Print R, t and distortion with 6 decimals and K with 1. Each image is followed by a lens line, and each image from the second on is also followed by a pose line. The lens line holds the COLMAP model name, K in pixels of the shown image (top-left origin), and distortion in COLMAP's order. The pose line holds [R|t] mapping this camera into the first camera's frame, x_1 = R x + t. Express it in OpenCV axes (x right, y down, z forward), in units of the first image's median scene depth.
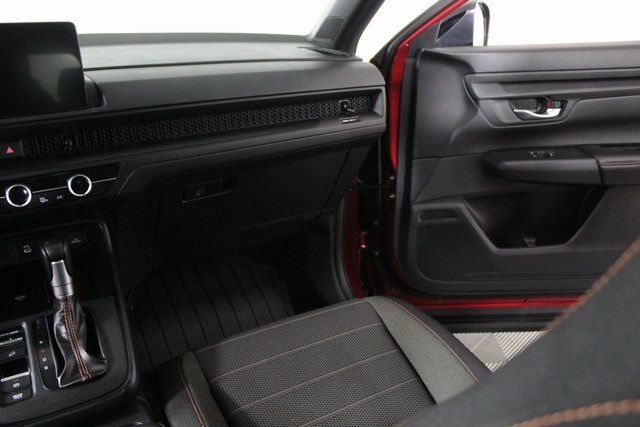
lens RADIAL K [[531.3, 0, 313.9], [0, 531.3, 214.8], [0, 0, 1]] dist [-0.167811, 0.147170]
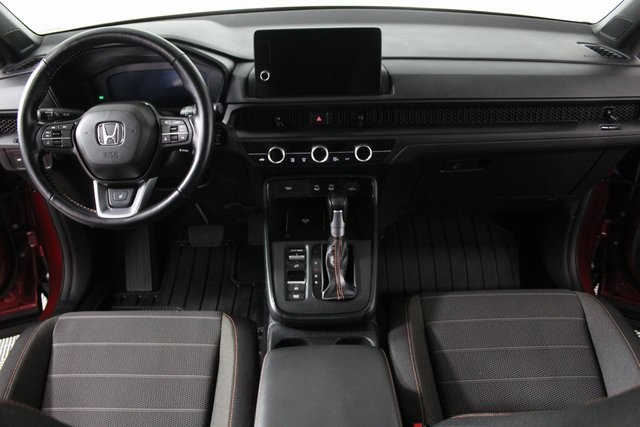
lens RADIAL K [[531.3, 0, 313.9], [0, 531.3, 214.8], [0, 0, 1]] dist [-0.167811, 0.147170]
pose [[0.864164, 0.248032, -0.437835, 0.040731], [-0.172320, 0.963342, 0.205618, -0.103222], [0.472785, -0.102239, 0.875227, -0.158574]]
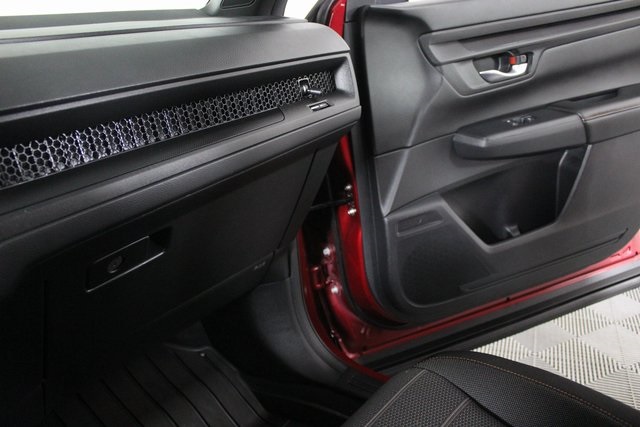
lens RADIAL K [[531.3, 0, 313.9], [0, 531.3, 214.8], [0, 0, 1]] dist [-0.167811, 0.147170]
pose [[0.932870, -0.212787, 0.290645, -0.137579], [0.229348, 0.973055, -0.023735, -0.028895], [-0.277763, 0.088801, 0.956537, 0.336317]]
